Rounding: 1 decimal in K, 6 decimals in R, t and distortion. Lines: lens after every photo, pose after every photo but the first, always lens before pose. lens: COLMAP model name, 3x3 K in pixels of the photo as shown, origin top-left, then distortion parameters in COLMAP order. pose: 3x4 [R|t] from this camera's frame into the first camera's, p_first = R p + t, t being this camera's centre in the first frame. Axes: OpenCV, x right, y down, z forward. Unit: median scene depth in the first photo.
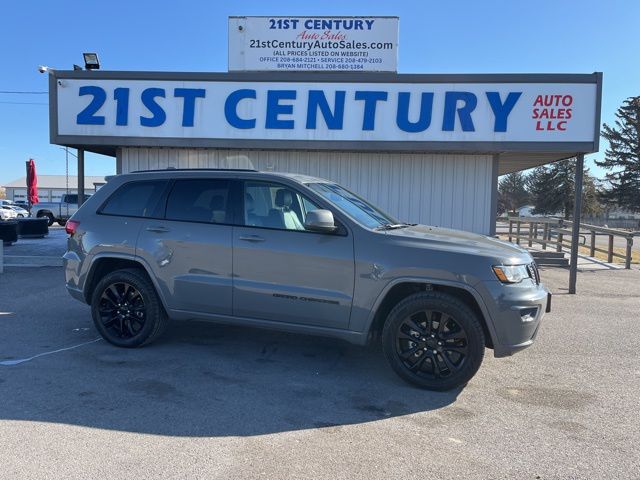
lens RADIAL K [[494.5, 0, 314.4], [0, 494.5, 241.1], [0, 0, 1]] dist [0.083909, -0.117181]
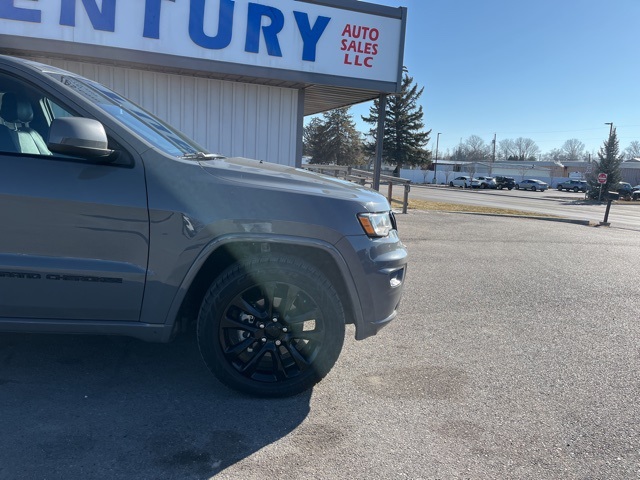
lens RADIAL K [[486.3, 0, 319.1], [0, 486.3, 236.3], [0, 0, 1]] dist [0.080892, -0.118187]
pose [[0.903297, -0.035776, 0.427522, 0.006821], [-0.005764, 0.995415, 0.095478, 0.007288], [-0.428977, -0.088709, 0.898949, 0.186283]]
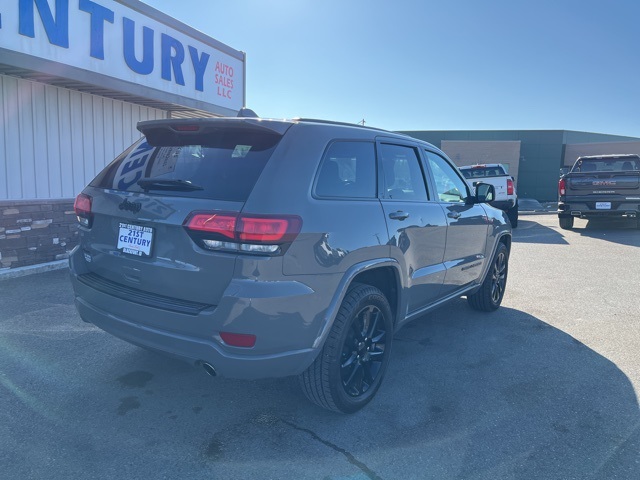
lens RADIAL K [[486.3, 0, 319.1], [0, 486.3, 236.3], [0, 0, 1]] dist [0.080892, -0.118187]
pose [[0.248511, -0.138689, 0.958649, -0.556054], [0.017734, 0.990182, 0.138654, -0.062312], [-0.968467, -0.017457, 0.248530, 0.521606]]
